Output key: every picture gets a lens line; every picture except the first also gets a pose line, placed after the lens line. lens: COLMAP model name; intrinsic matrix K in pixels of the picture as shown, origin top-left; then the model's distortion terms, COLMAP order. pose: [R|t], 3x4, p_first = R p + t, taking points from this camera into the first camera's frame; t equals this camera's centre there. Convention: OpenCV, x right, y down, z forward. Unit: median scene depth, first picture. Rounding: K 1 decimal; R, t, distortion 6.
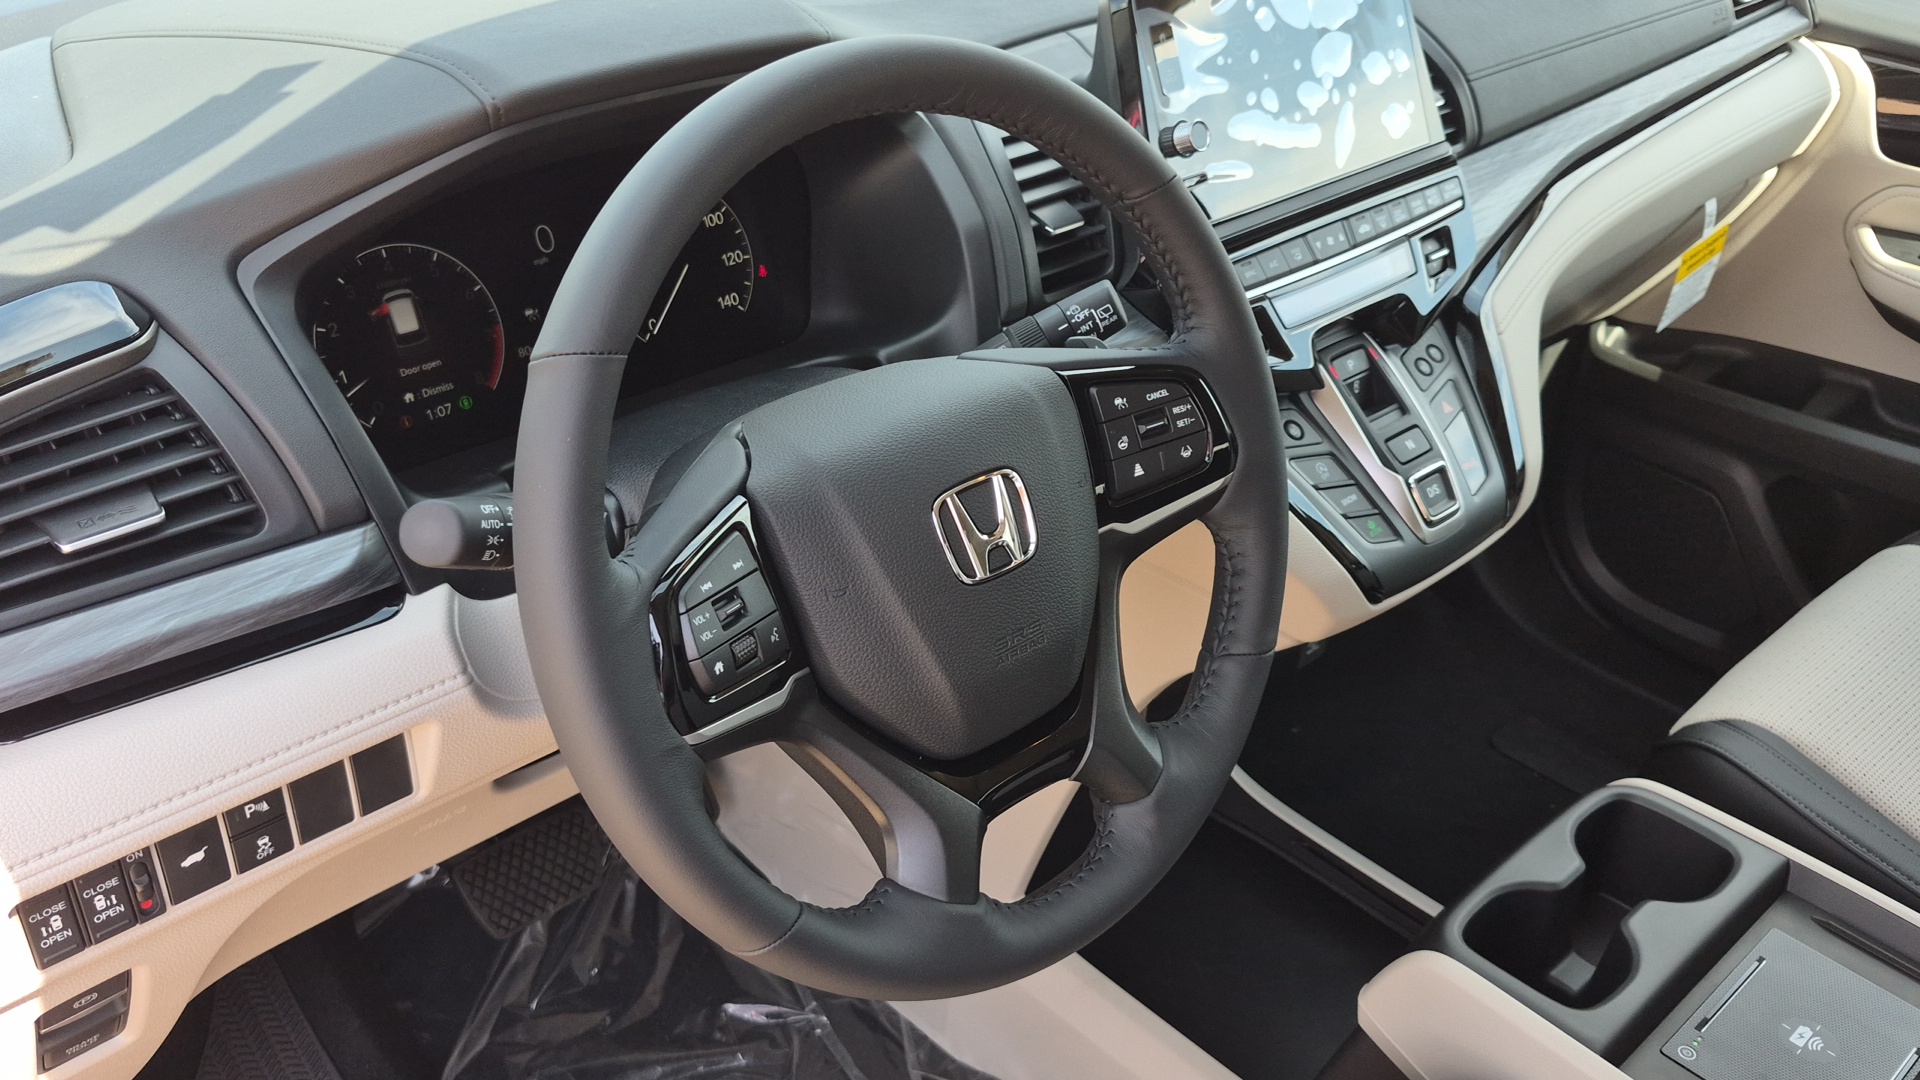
lens RADIAL K [[1707.0, 0, 954.1], [0, 1707.0, 550.7], [0, 0, 1]] dist [0.053560, -0.109758]
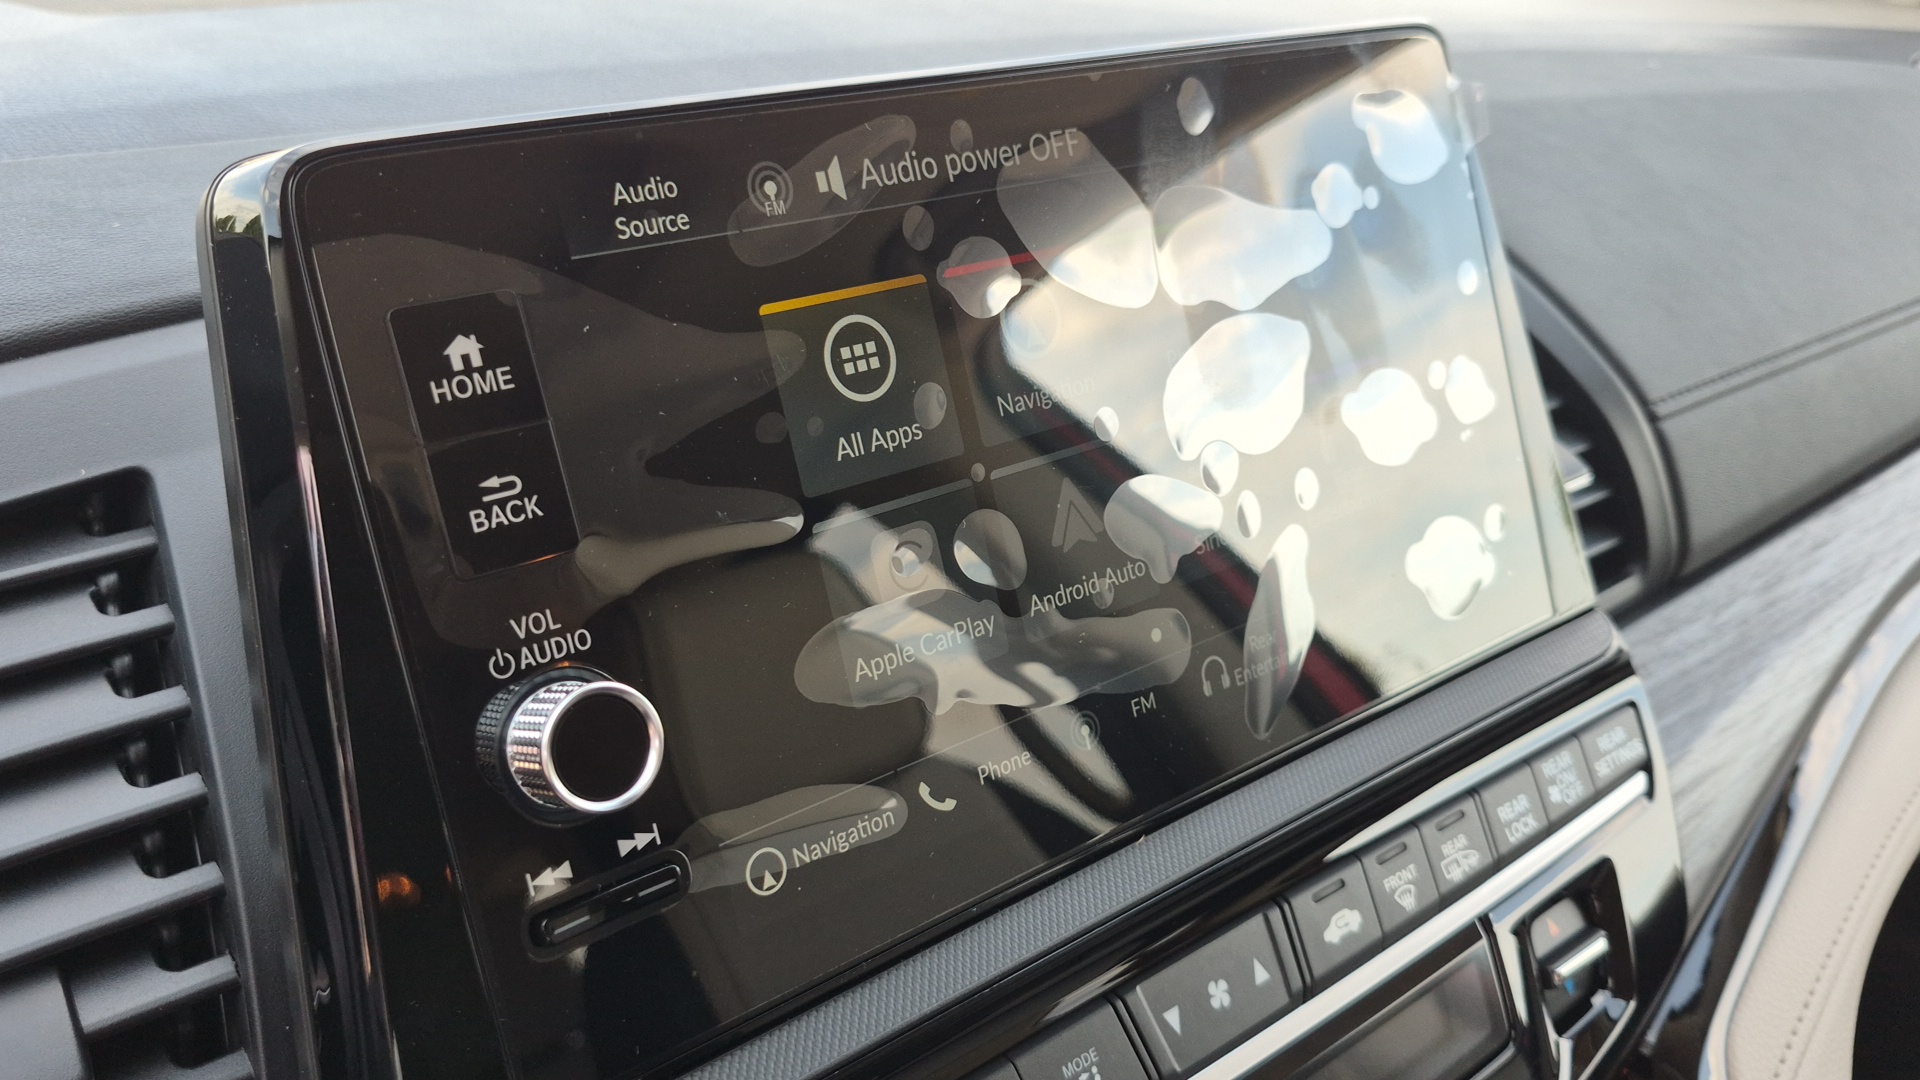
lens RADIAL K [[1707.0, 0, 953.2], [0, 1707.0, 533.7], [0, 0, 1]] dist [0.053560, -0.109758]
pose [[0.997418, 0.034817, -0.062811, 0.180405], [-0.041448, 0.993334, -0.107567, -0.215829], [0.058647, 0.109892, 0.992212, 0.657594]]
